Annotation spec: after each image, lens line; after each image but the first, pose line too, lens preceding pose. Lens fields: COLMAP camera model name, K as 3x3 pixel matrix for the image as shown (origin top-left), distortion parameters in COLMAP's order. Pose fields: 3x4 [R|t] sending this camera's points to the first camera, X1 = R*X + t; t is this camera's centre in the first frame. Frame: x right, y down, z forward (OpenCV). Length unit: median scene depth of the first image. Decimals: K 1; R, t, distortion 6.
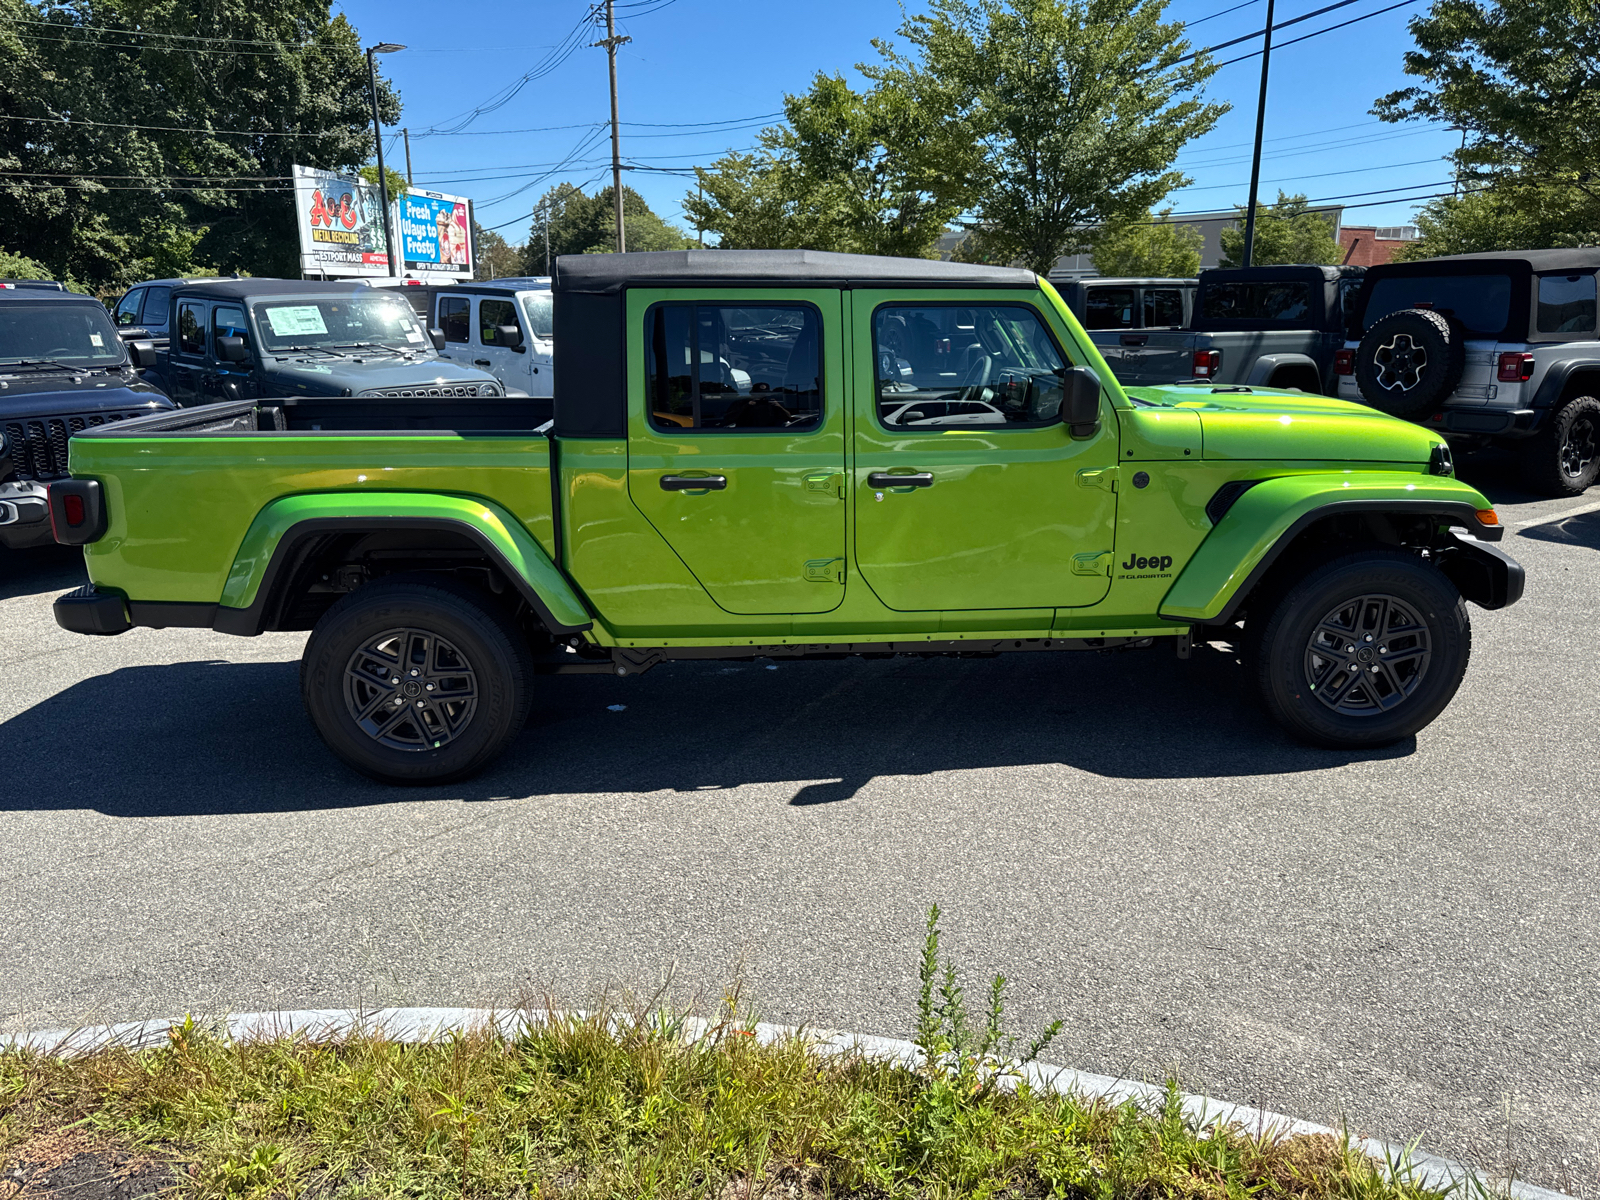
lens RADIAL K [[1151.6, 0, 806.8], [0, 1151.6, 603.7], [0, 0, 1]] dist [0.010222, -0.005706]
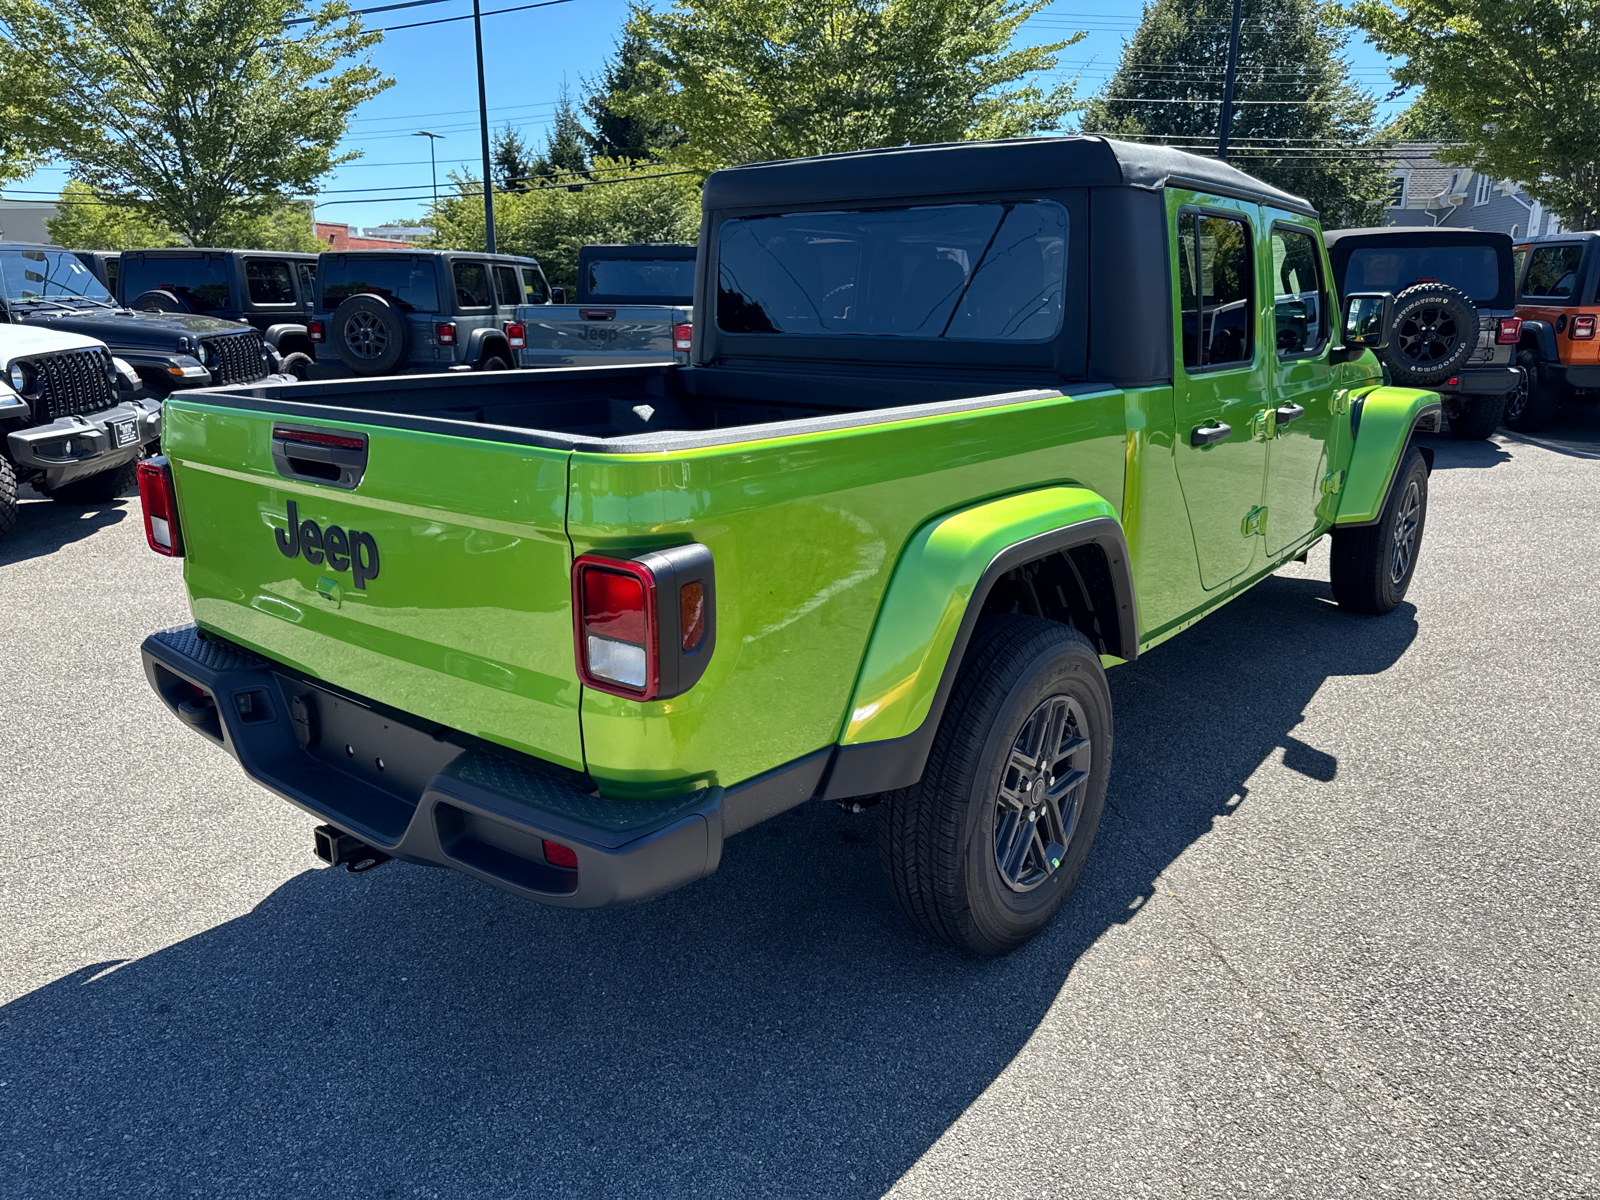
lens RADIAL K [[1152.3, 0, 796.9], [0, 1152.3, 603.9], [0, 0, 1]] dist [0.031762, -0.033806]
pose [[0.659139, -0.190666, 0.727449, -0.378926], [0.190268, 0.978134, 0.083970, -0.048248], [-0.727553, 0.083062, 0.681005, 0.274527]]
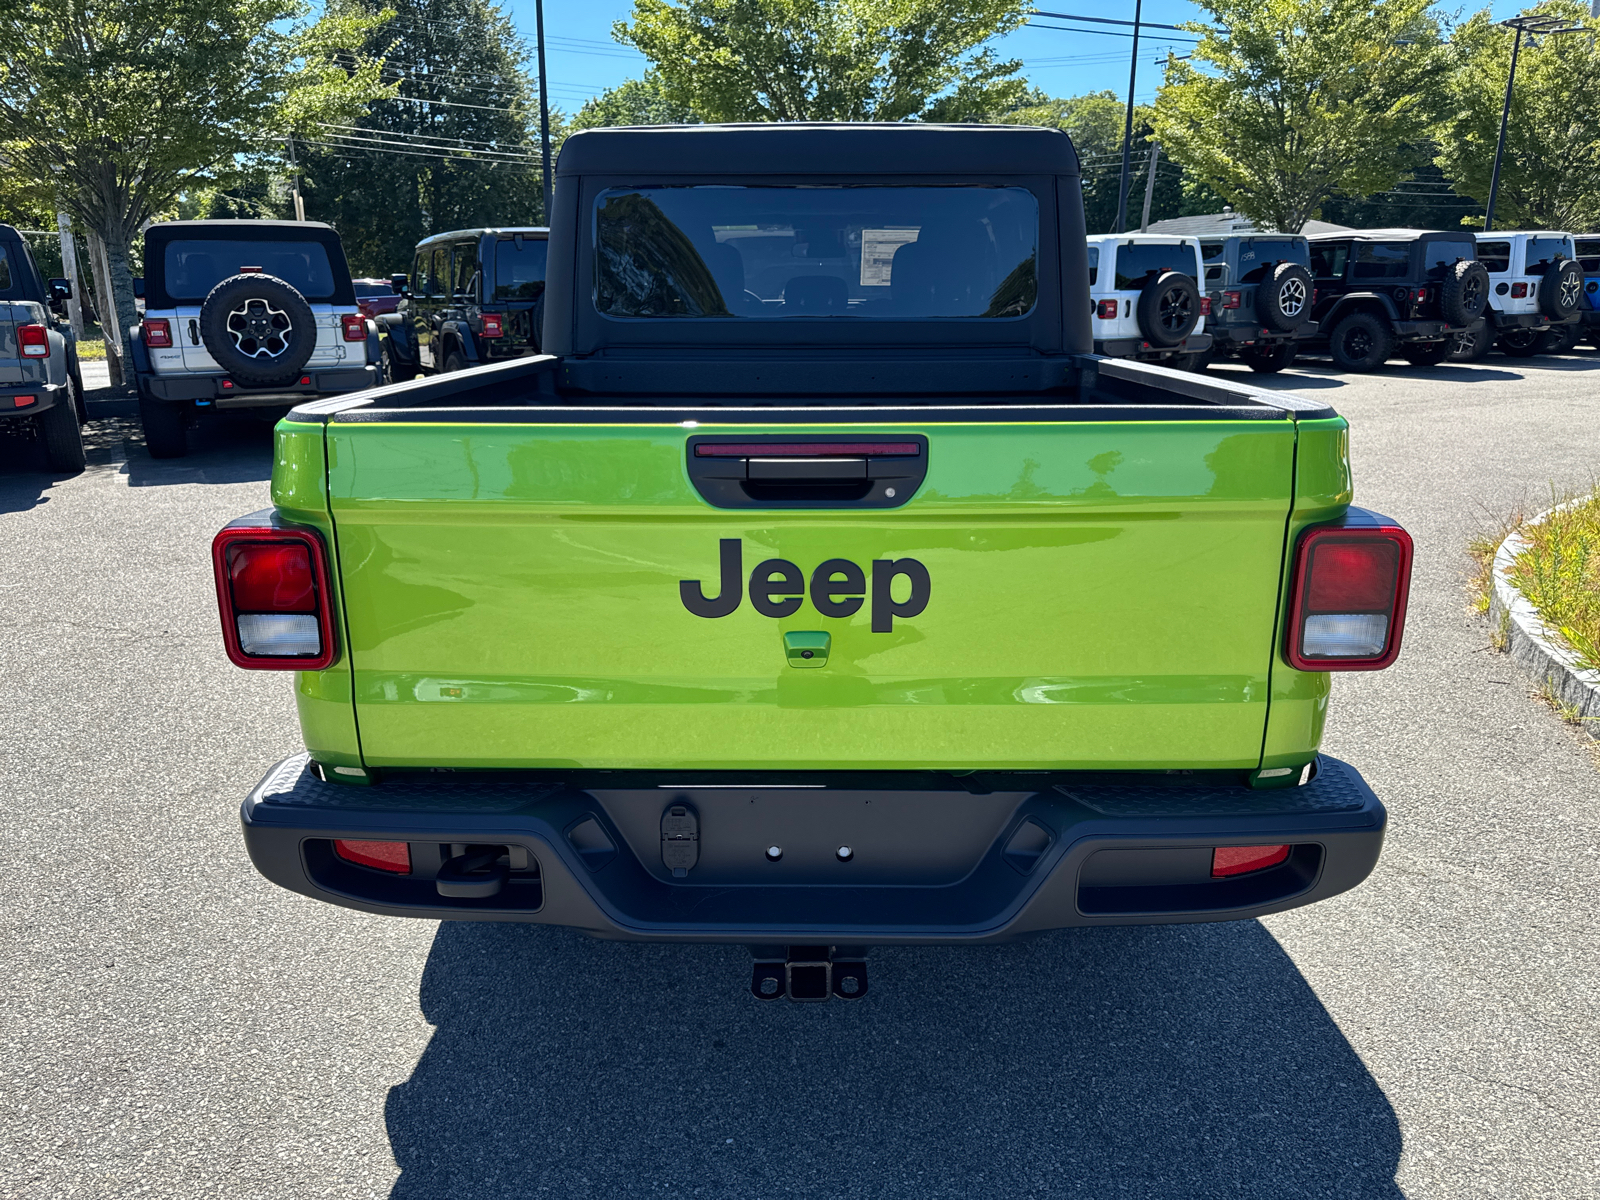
lens RADIAL K [[1152.3, 0, 812.1], [0, 1152.3, 591.1], [0, 0, 1]] dist [0.031762, -0.033806]
pose [[0.043772, -0.246684, 0.968107, -0.451267], [0.258500, 0.938832, 0.227537, -0.105830], [-0.965019, 0.240295, 0.104862, 0.515070]]
